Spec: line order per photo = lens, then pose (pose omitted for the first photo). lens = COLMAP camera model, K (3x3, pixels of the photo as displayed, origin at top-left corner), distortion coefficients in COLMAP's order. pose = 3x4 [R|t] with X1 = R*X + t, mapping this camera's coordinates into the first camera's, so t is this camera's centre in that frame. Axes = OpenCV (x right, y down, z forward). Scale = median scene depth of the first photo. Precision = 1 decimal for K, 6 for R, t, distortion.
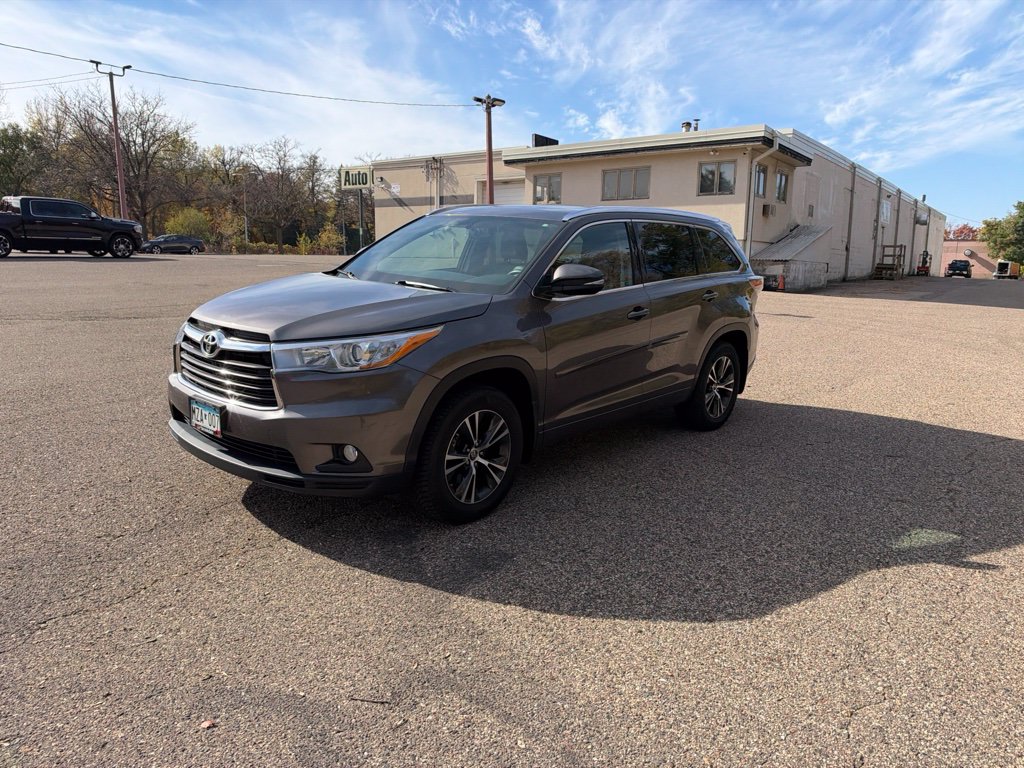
lens RADIAL K [[740.7, 0, 516.3], [0, 740.7, 392.3], [0, 0, 1]] dist [-0.003520, -0.009510]
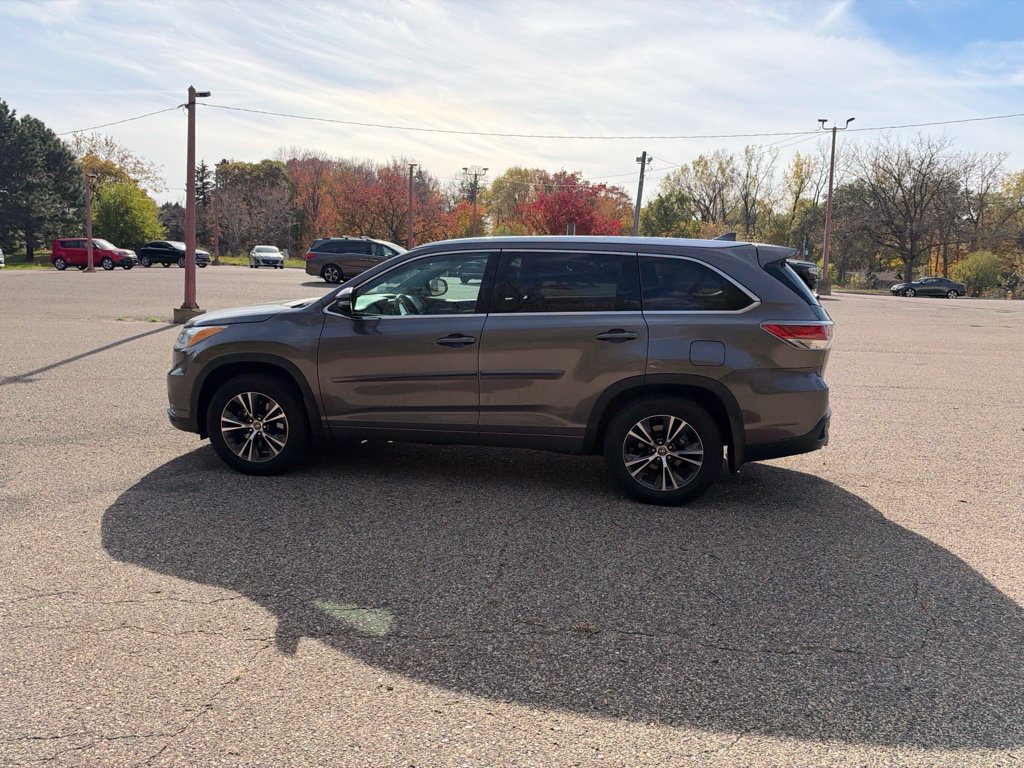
lens RADIAL K [[741.8, 0, 517.8], [0, 741.8, 386.8], [0, 0, 1]] dist [-0.002242, -0.011442]
pose [[0.513682, 0.124884, -0.848843, 0.789837], [-0.179778, 0.983054, 0.035836, -0.071040], [0.838934, 0.134195, 0.527429, 0.403497]]
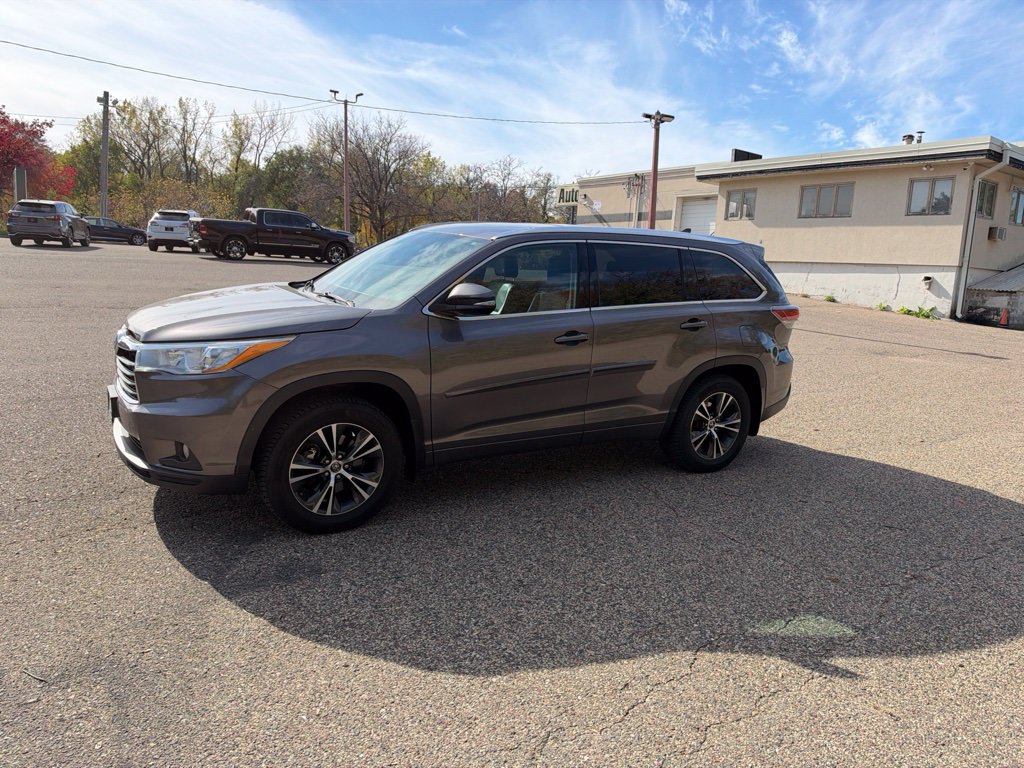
lens RADIAL K [[741.6, 0, 515.9], [0, 741.6, 381.9], [0, 0, 1]] dist [-0.010516, -0.004534]
pose [[0.952964, 0.077904, -0.292900, 0.277477], [-0.087626, 0.995949, -0.020196, -0.019209], [0.290140, 0.044911, 0.955930, 0.057996]]
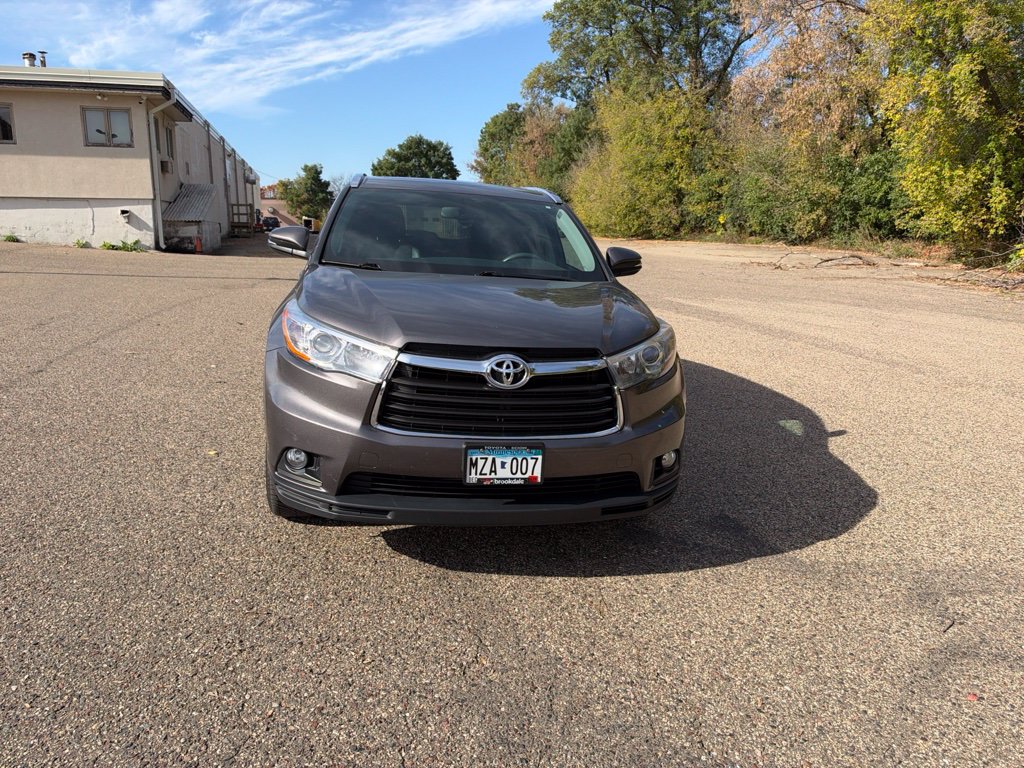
lens RADIAL K [[743.9, 0, 517.7], [0, 743.9, 389.9], [0, 0, 1]] dist [-0.004304, -0.007553]
pose [[0.628527, -0.175602, 0.757705, -0.548109], [0.134832, 0.984030, 0.116209, -0.073665], [-0.766012, 0.029122, 0.642166, 0.275334]]
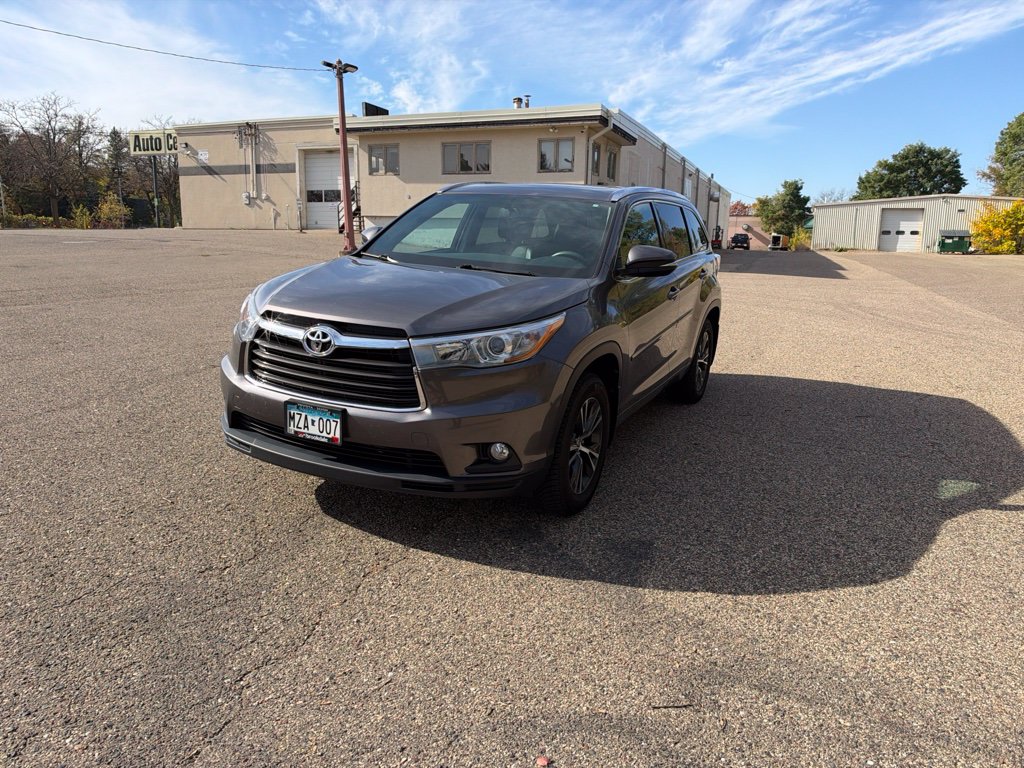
lens RADIAL K [[740.7, 0, 516.3], [0, 740.7, 392.3], [0, 0, 1]] dist [-0.003520, -0.009510]
pose [[0.966062, -0.054512, 0.252495, -0.227225], [0.045701, 0.998128, 0.040634, -0.016083], [-0.254237, -0.027716, 0.966745, 0.045232]]
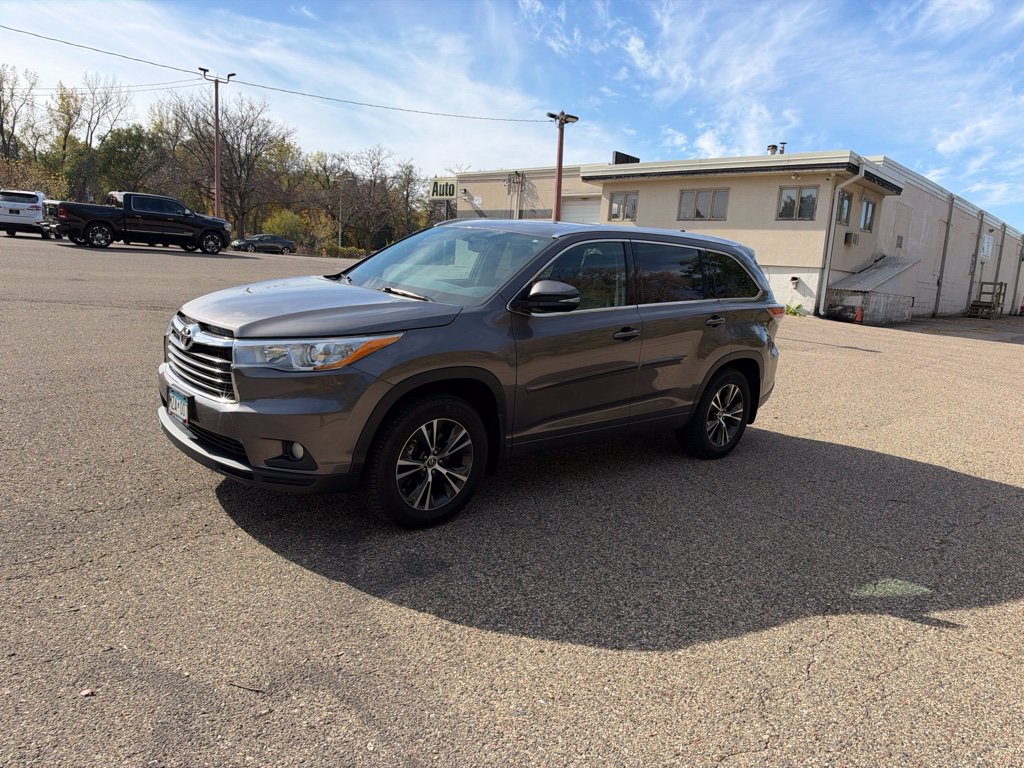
lens RADIAL K [[741.5, 0, 515.0], [0, 741.5, 391.0], [0, 0, 1]] dist [-0.008469, -0.004531]
pose [[0.991738, 0.070081, -0.107449, 0.094365], [-0.072235, 0.997255, -0.016284, -0.002951], [0.106013, 0.023911, 0.994077, 0.000215]]
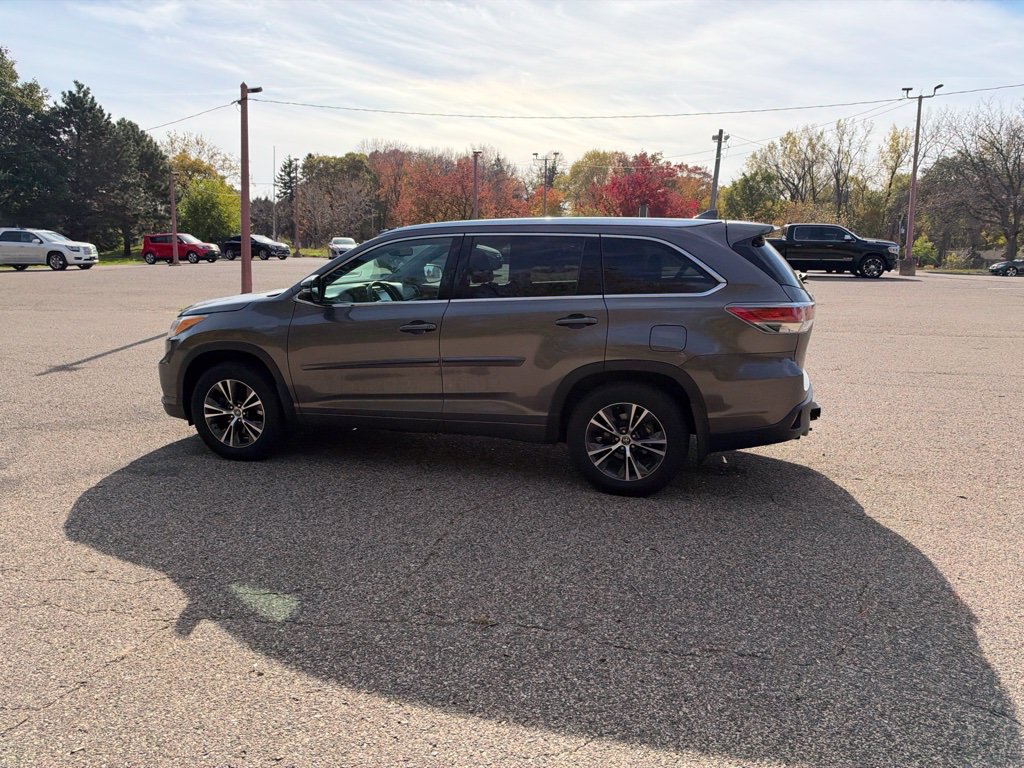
lens RADIAL K [[740.7, 0, 516.3], [0, 740.7, 392.3], [0, 0, 1]] dist [-0.003520, -0.009510]
pose [[0.414678, 0.146219, -0.898144, 0.833280], [-0.171768, 0.981840, 0.080539, -0.091612], [0.893609, 0.120875, 0.432263, 0.514668]]
